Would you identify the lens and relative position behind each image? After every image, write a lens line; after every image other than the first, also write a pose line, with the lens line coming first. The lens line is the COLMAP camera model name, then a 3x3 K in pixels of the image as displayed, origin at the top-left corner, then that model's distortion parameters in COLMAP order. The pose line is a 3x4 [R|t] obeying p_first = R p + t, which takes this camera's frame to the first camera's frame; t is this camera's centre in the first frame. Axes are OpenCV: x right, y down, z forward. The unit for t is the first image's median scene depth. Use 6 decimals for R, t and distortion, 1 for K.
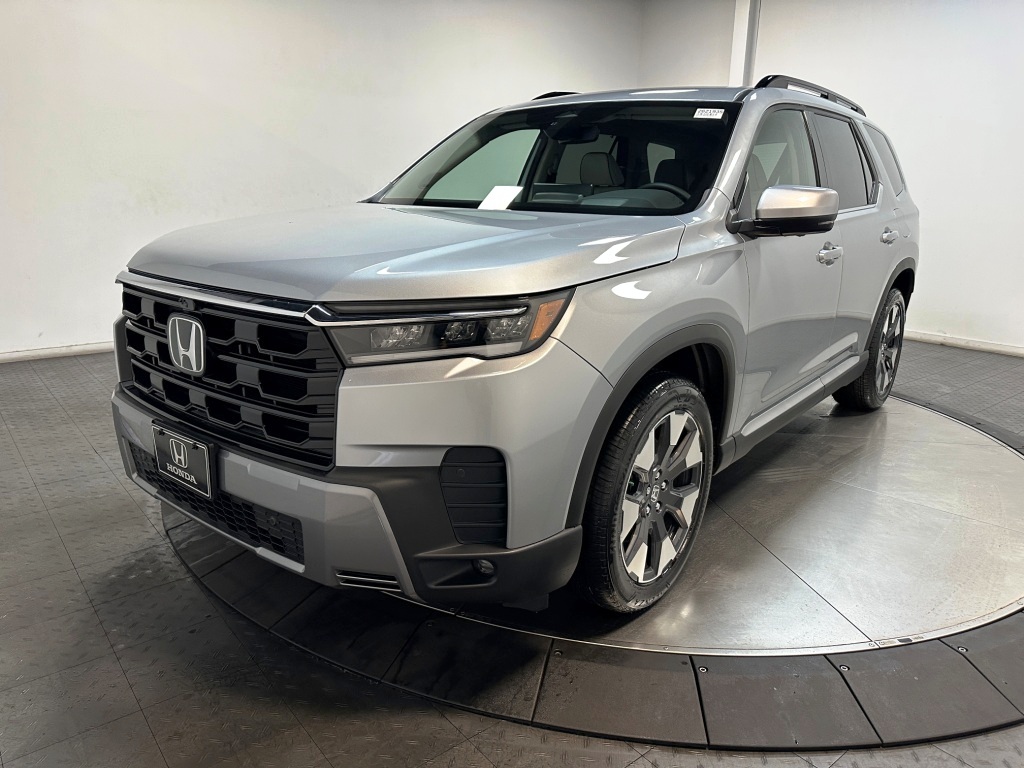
lens RADIAL K [[743.1, 0, 516.4], [0, 743.1, 396.8], [0, 0, 1]] dist [0.028852, -0.045332]
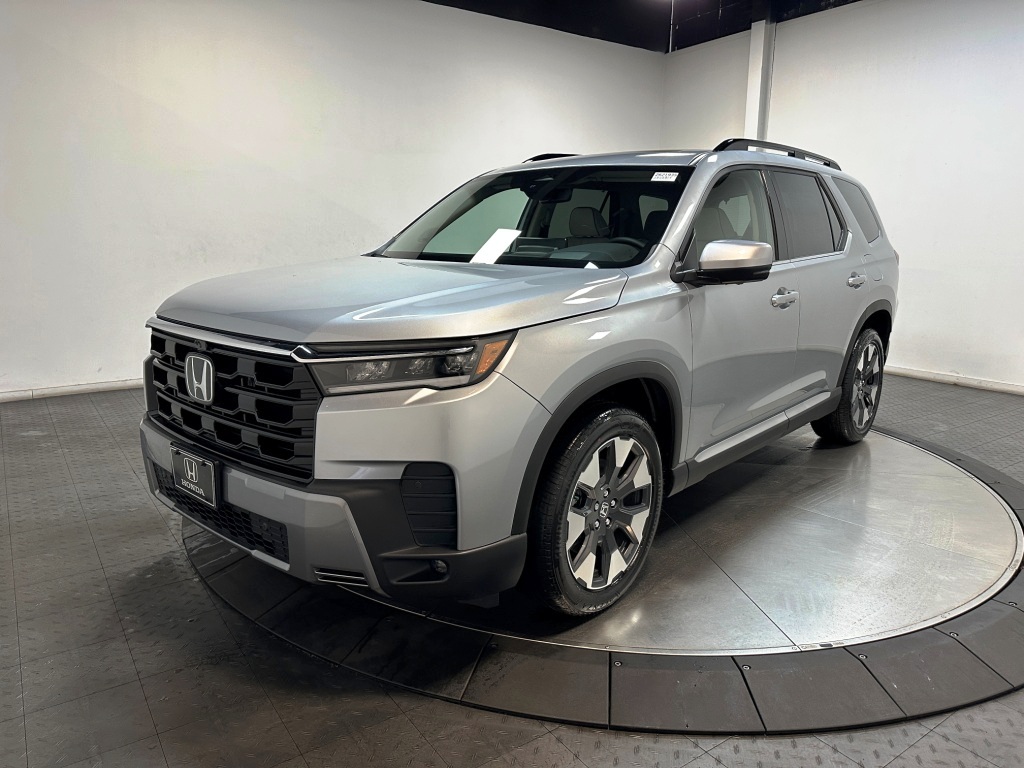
lens RADIAL K [[725.2, 0, 510.4], [0, 725.2, 393.3], [0, 0, 1]] dist [0.114050, -0.194462]
pose [[0.998496, 0.001226, -0.054814, 0.108331], [-0.004371, 0.998349, -0.057278, 0.017156], [0.054653, 0.057431, 0.996852, -0.132040]]
